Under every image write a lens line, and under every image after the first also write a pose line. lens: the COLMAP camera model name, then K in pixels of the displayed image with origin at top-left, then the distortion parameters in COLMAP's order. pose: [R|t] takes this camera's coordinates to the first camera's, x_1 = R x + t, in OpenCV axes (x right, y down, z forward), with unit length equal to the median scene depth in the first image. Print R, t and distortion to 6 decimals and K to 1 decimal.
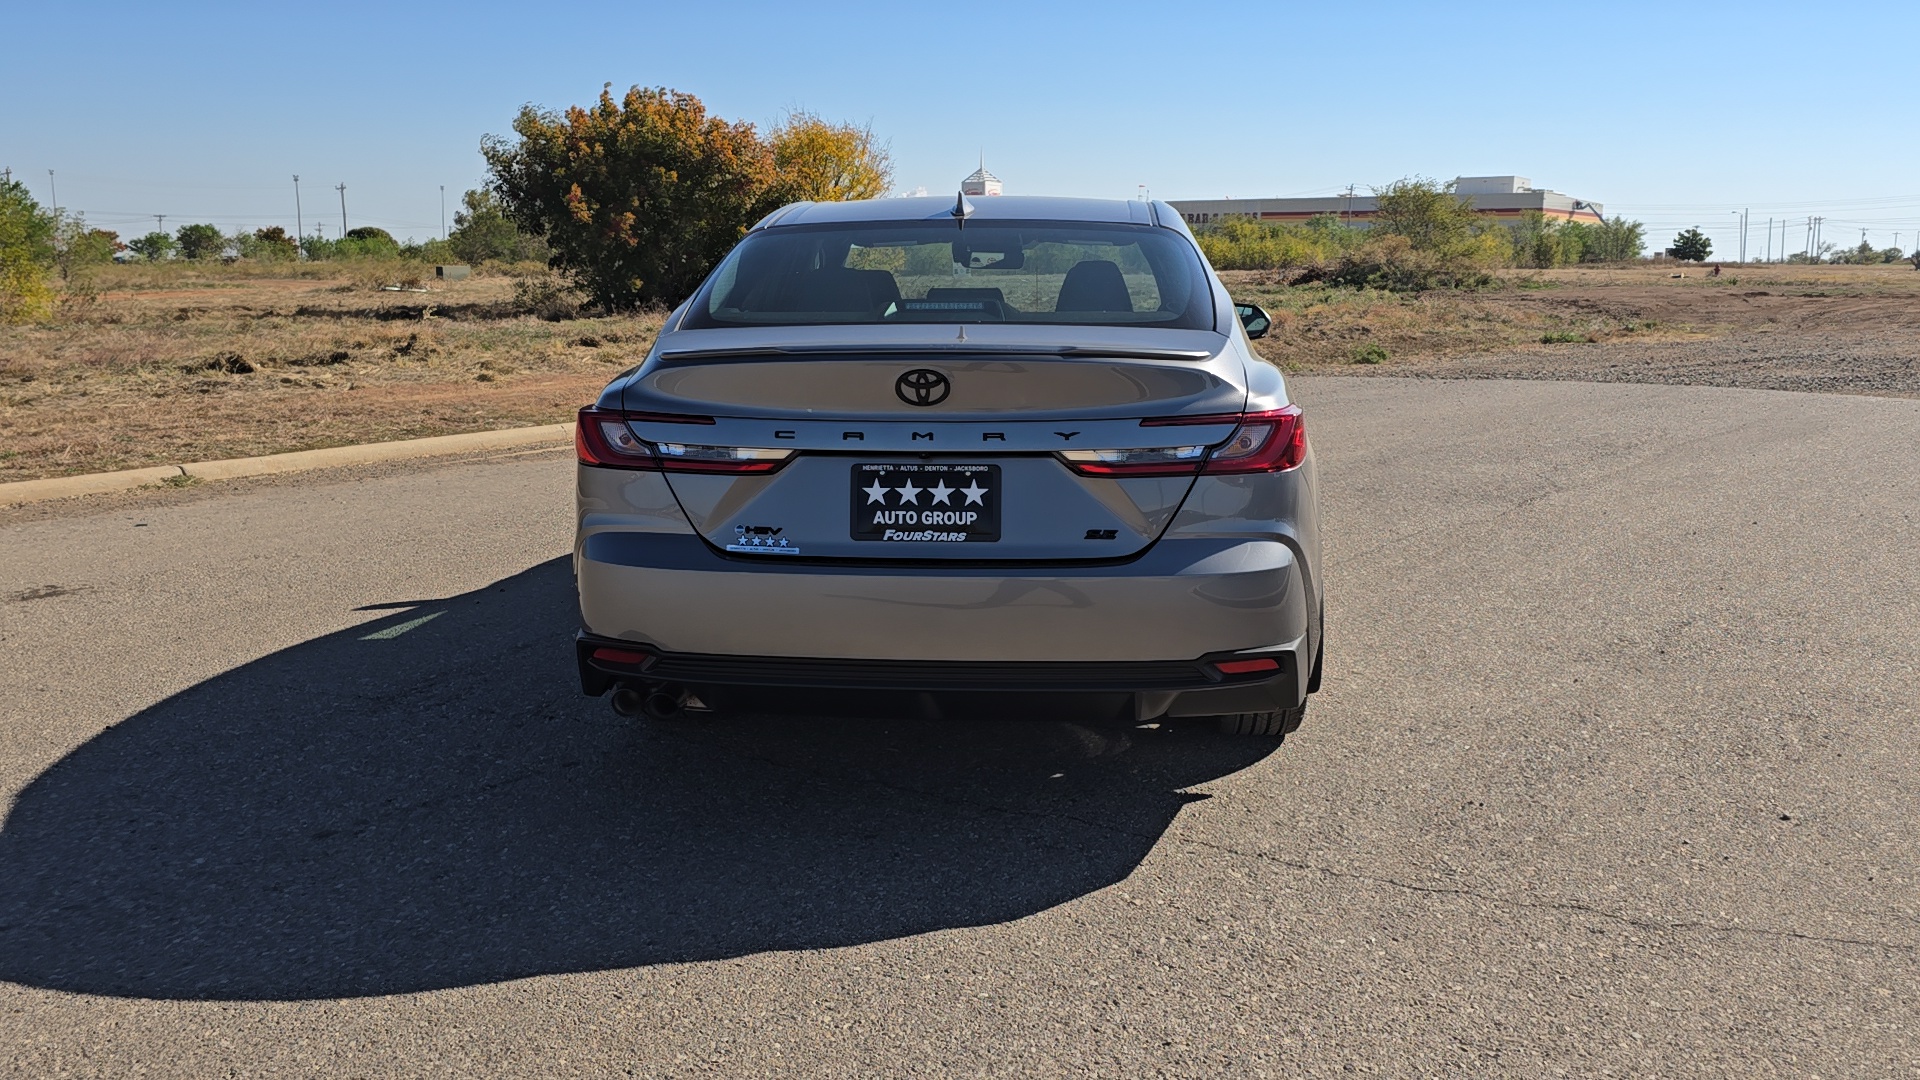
lens RADIAL K [[1632.8, 0, 960.3], [0, 1632.8, 533.5], [0, 0, 1]] dist [-0.013766, 0.021231]
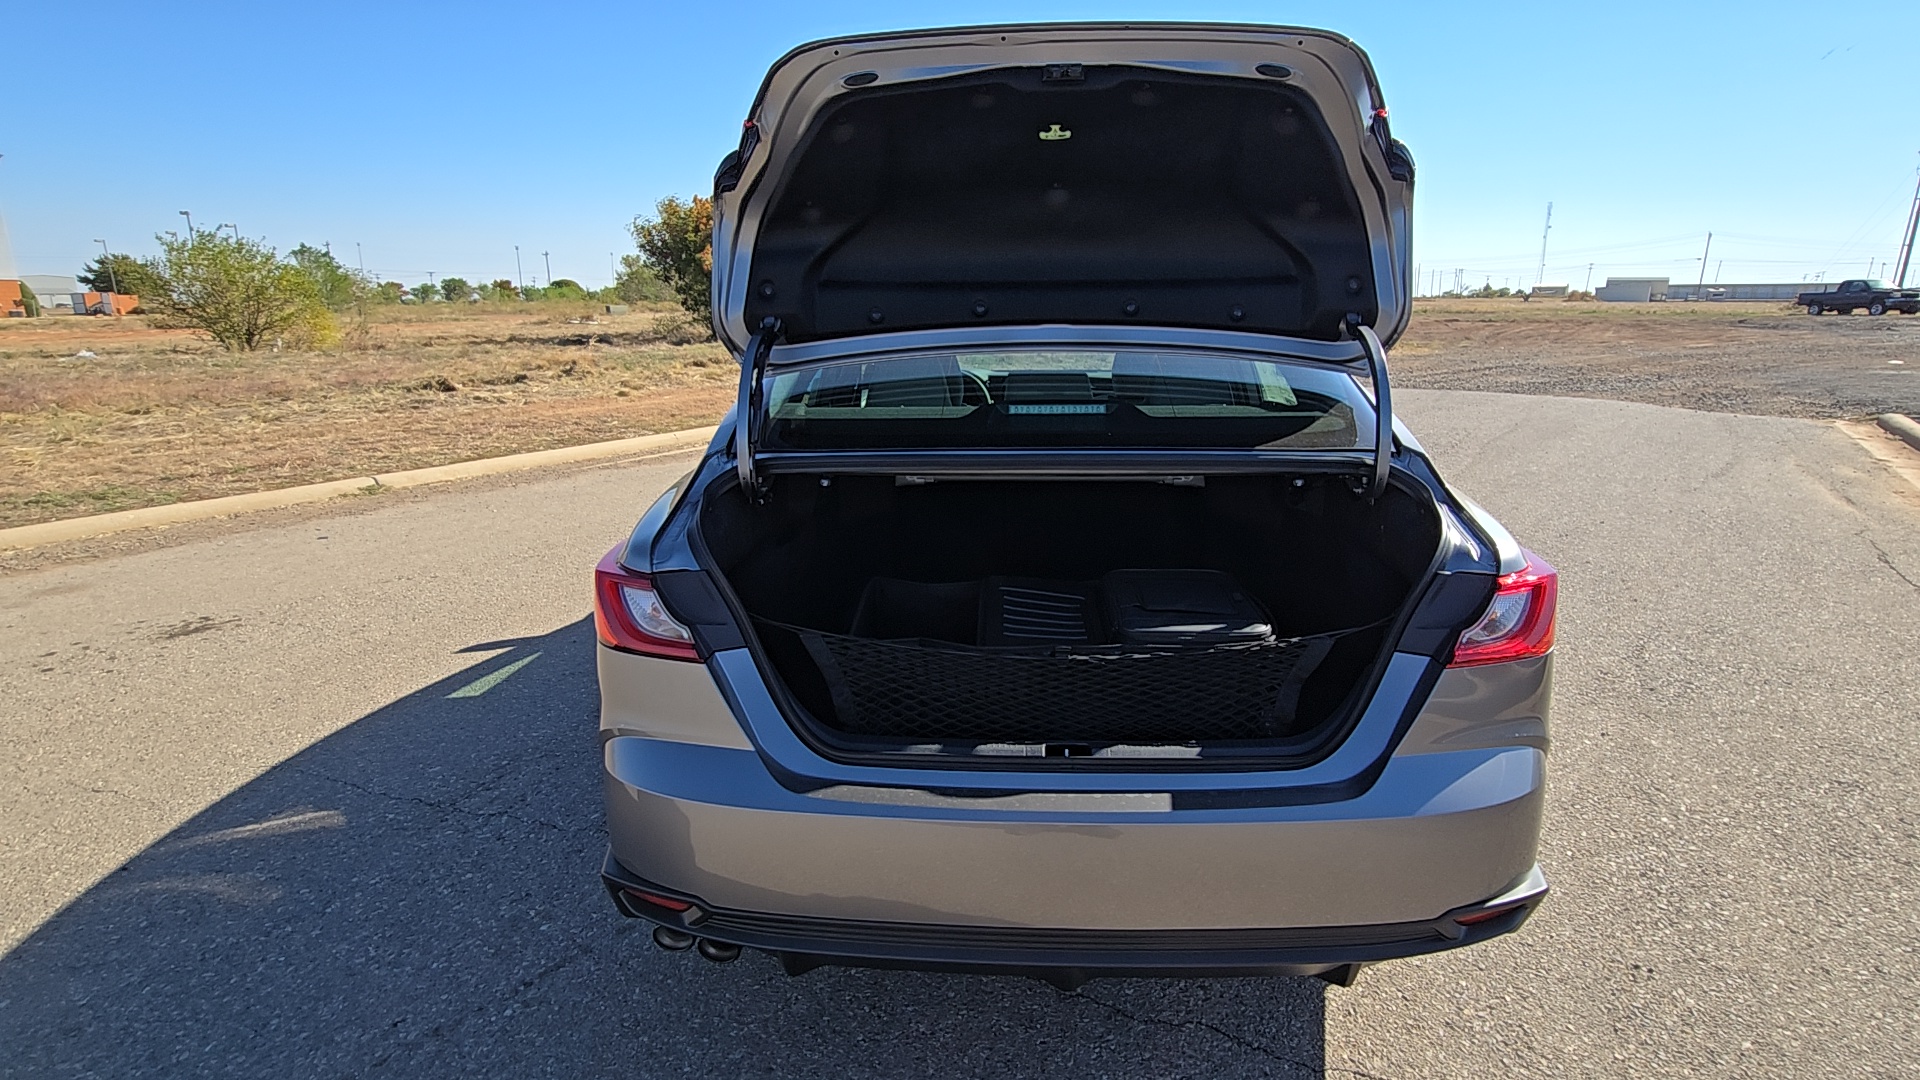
lens RADIAL K [[985.8, 0, 967.2], [0, 985.8, 556.0], [0, 0, 1]] dist [-0.000835, 0.000976]
pose [[0.999581, -0.011693, 0.026477, -0.014352], [0.009270, 0.995909, 0.089883, -0.025079], [-0.027420, -0.089600, 0.995600, 0.109110]]
